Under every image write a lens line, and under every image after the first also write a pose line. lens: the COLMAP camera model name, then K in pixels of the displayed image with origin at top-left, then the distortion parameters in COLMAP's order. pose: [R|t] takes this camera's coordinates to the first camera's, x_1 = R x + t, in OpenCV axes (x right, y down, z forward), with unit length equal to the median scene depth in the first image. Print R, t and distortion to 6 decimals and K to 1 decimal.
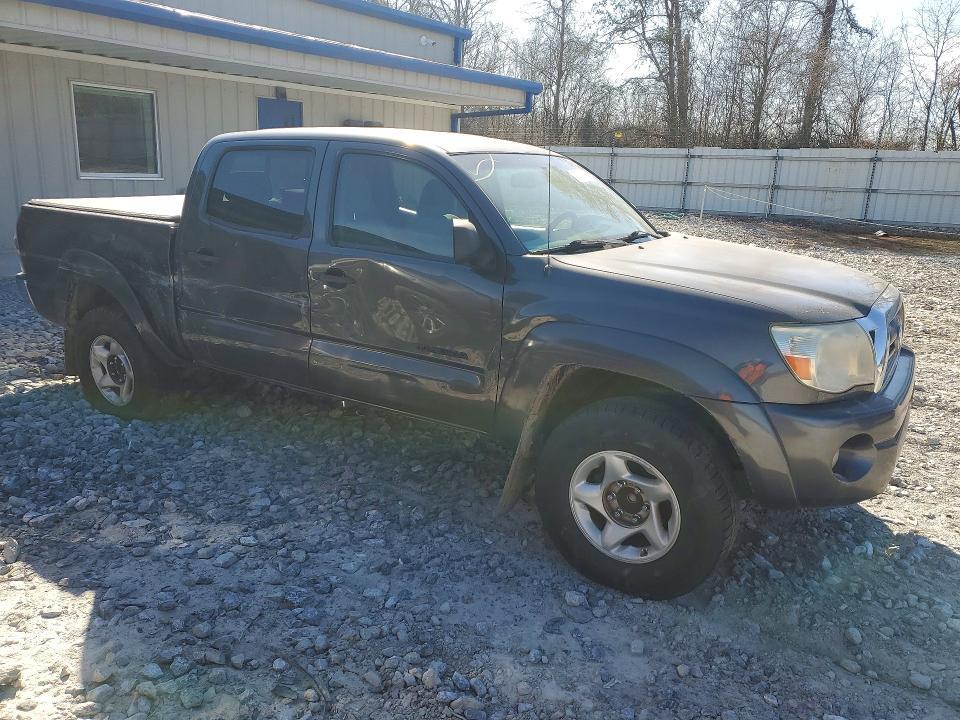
lens RADIAL K [[736.9, 0, 455.1], [0, 736.9, 359.9], [0, 0, 1]] dist [0.003196, -0.057486]
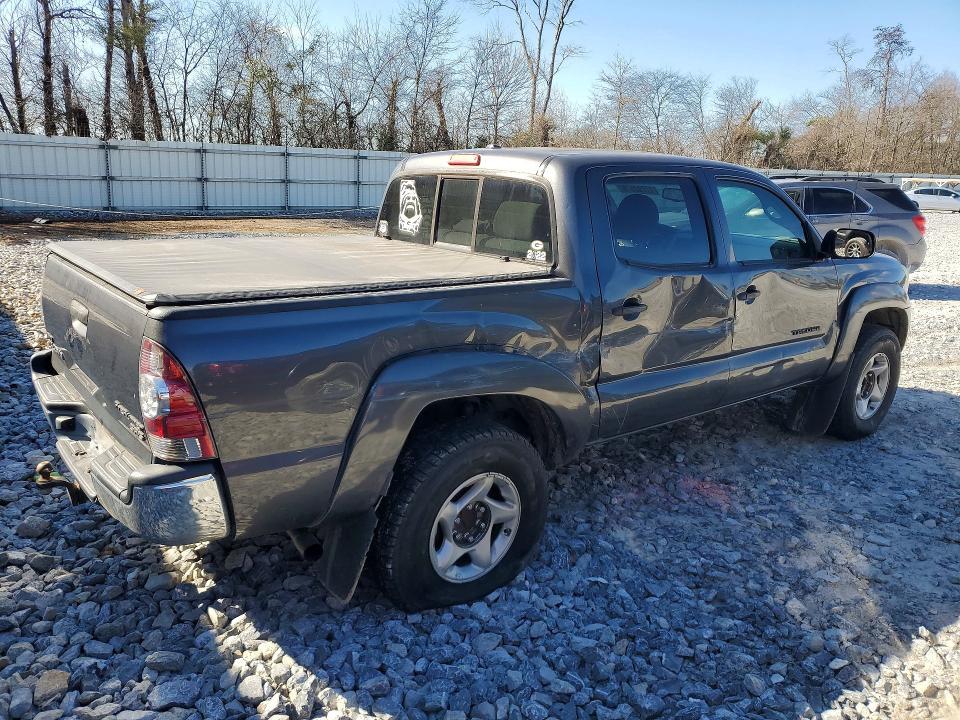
lens RADIAL K [[736.9, 0, 455.1], [0, 736.9, 359.9], [0, 0, 1]] dist [0.003196, -0.057486]
pose [[0.319458, -0.243205, 0.915859, -0.653171], [0.219252, 0.959247, 0.178250, -0.149418], [-0.921887, 0.143861, 0.359763, 0.513119]]
